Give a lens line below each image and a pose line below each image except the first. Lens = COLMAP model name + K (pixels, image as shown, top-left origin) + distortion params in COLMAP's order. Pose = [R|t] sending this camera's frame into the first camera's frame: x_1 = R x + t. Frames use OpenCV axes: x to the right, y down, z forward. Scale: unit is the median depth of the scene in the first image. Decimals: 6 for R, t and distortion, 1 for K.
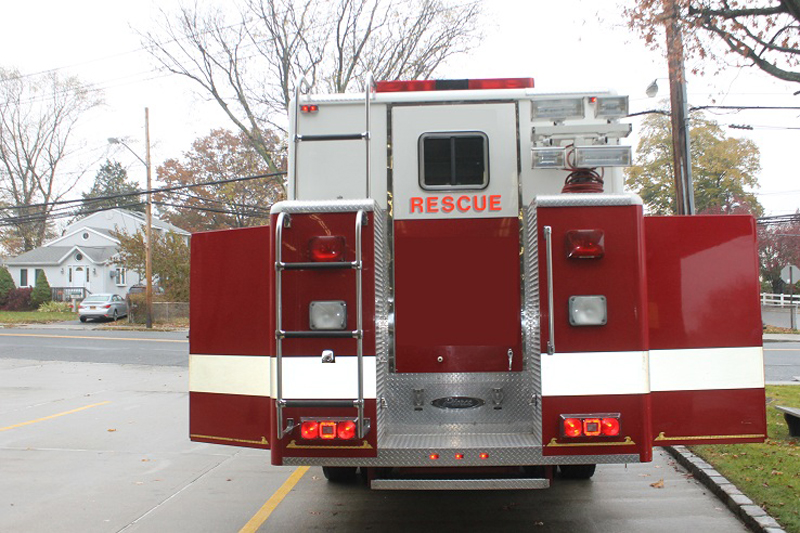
lens RADIAL K [[746.1, 0, 400.0], [0, 746.1, 266.5], [0, 0, 1]] dist [-0.144904, 0.000154]
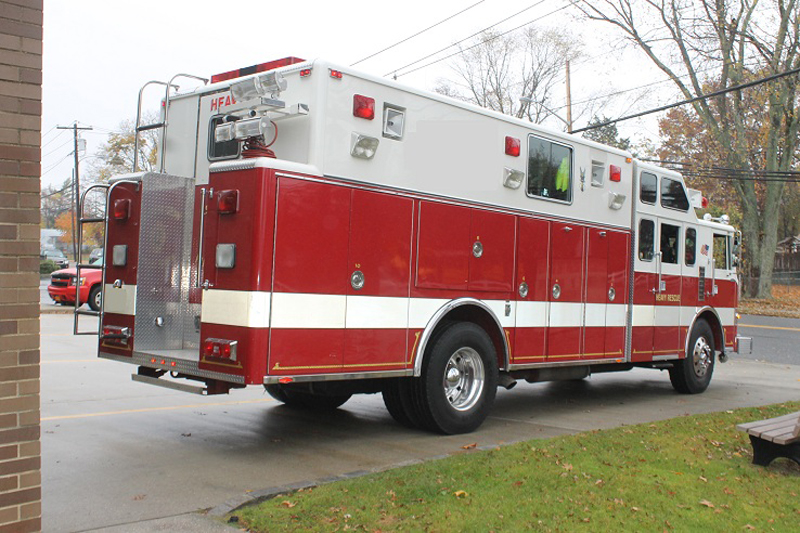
lens RADIAL K [[834.9, 0, 400.0], [0, 834.9, 266.5], [0, 0, 1]] dist [0.007478, 0.002720]
pose [[0.766147, 0.028642, -0.642027, 1.206778], [-0.001465, 0.999082, 0.042822, 0.015852], [0.642664, -0.031868, 0.765485, 0.105196]]
